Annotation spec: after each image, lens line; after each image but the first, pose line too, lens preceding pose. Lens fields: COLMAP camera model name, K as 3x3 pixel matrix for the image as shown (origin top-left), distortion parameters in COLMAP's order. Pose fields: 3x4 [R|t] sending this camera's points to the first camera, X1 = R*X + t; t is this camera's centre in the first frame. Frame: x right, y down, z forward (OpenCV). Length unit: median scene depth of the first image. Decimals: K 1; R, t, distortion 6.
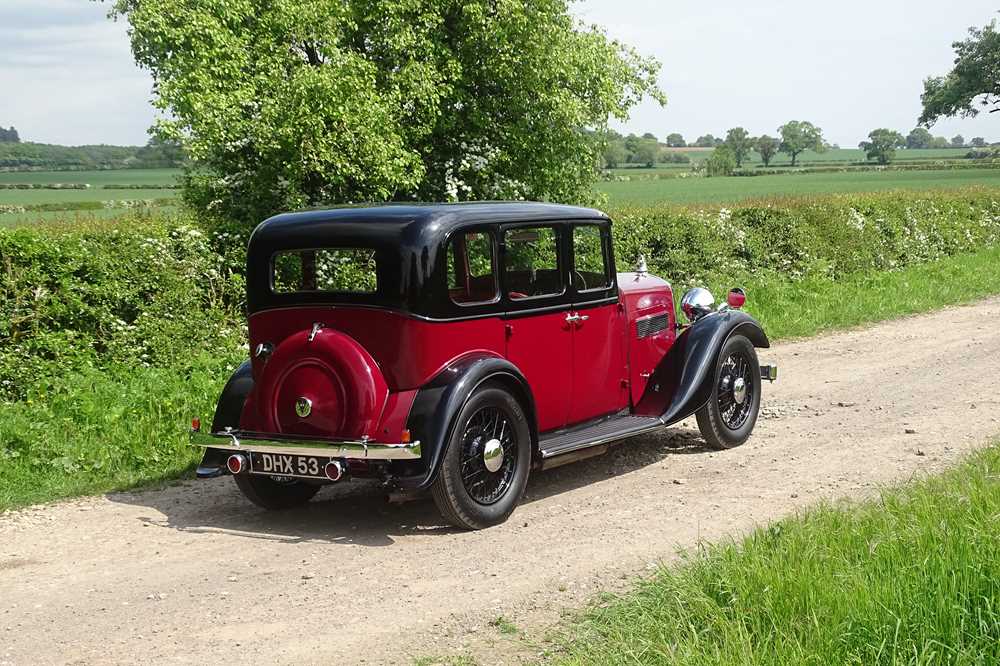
lens RADIAL K [[1666.8, 0, 506.0], [0, 1666.8, 320.9], [0, 0, 1]] dist [0.010491, 0.135714]
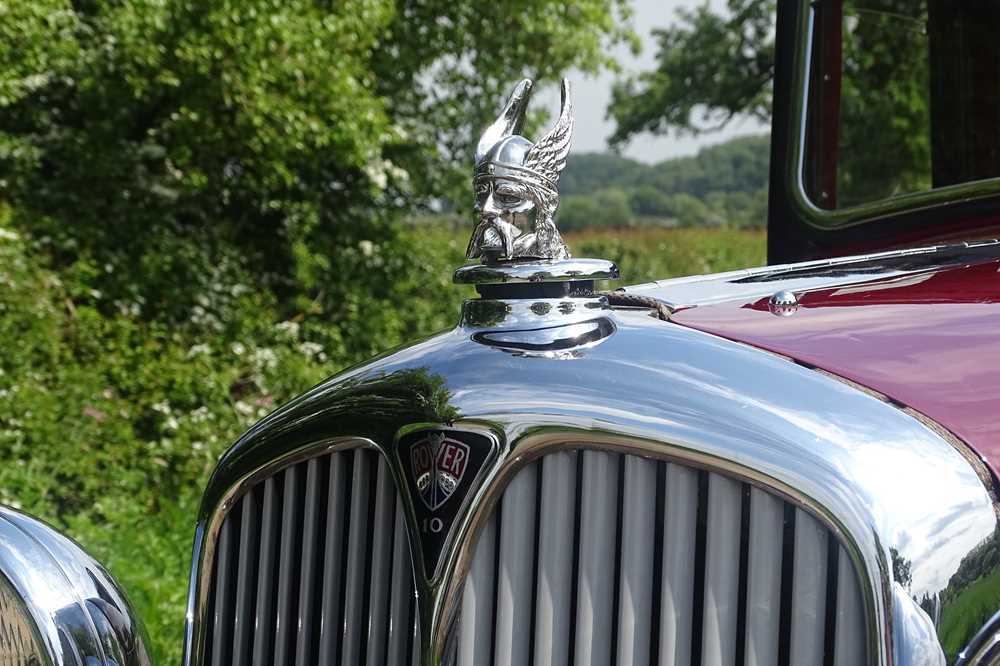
lens RADIAL K [[2518.7, 0, 500.0], [0, 2518.7, 333.0], [0, 0, 1]] dist [0.011996, 0.568859]
pose [[0.952309, 0.001427, 0.305132, -0.307408], [0.015571, 0.998459, -0.053267, 0.029099], [-0.304738, 0.055478, 0.950819, 0.168593]]
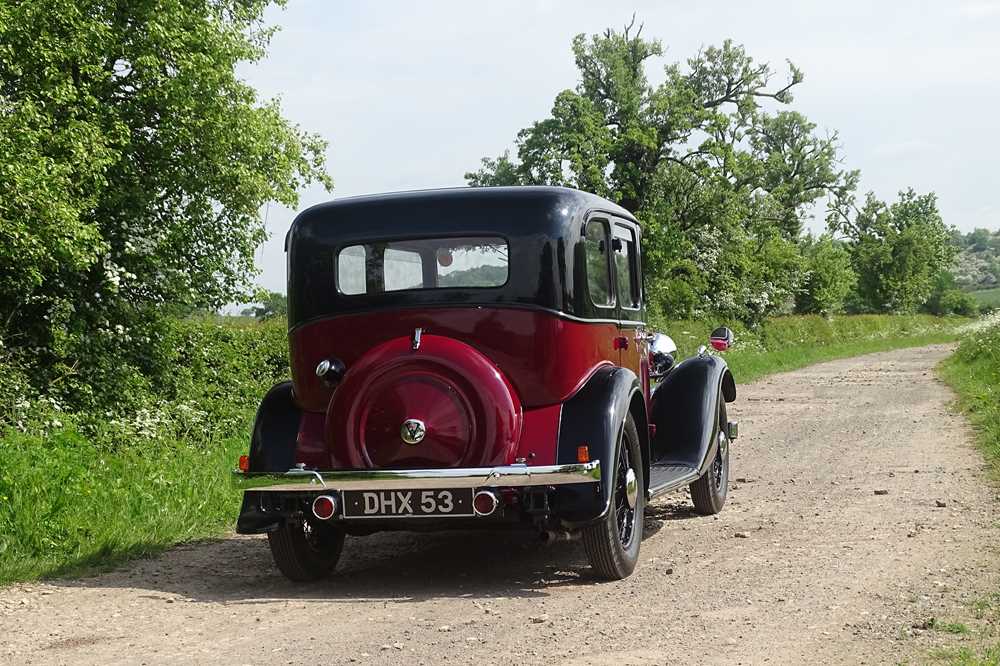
lens RADIAL K [[1880.1, 0, 500.0], [0, 1880.1, 333.0], [0, 0, 1]] dist [0.001219, 0.137896]
pose [[0.941868, 0.004415, 0.335955, -0.193437], [0.026974, 0.995692, -0.088707, 0.043206], [-0.334899, 0.092612, 0.937692, 0.073498]]
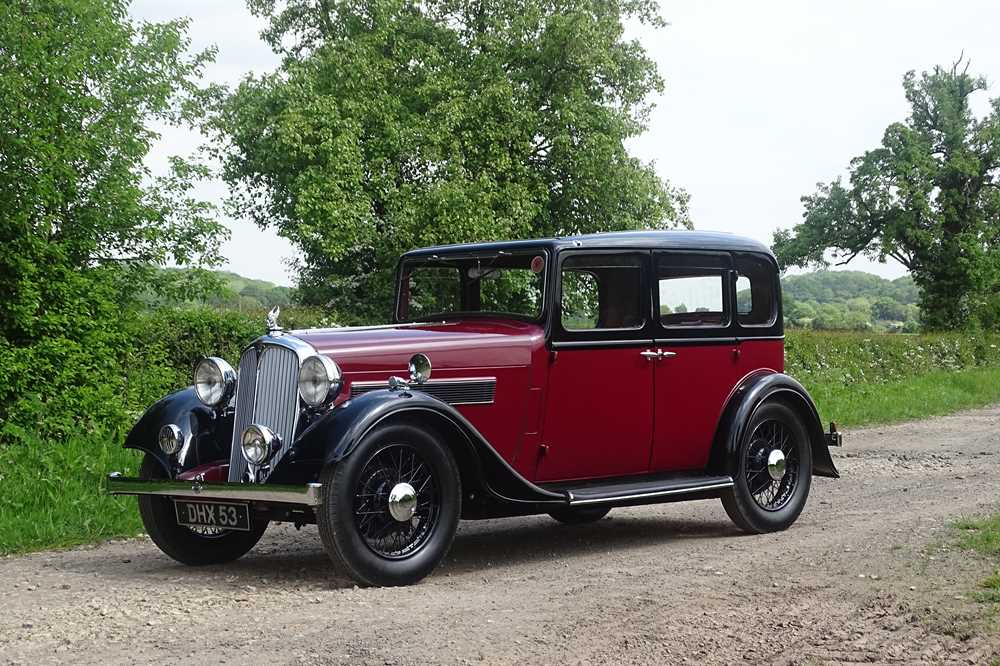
lens RADIAL K [[1876.8, 0, 508.2], [0, 1876.8, 344.6], [0, 0, 1]] dist [-0.004476, 0.143337]
pose [[0.985221, 0.025933, 0.169315, -0.307160], [-0.011672, 0.996339, -0.084684, 0.070471], [-0.170891, 0.081456, 0.981917, -0.276164]]
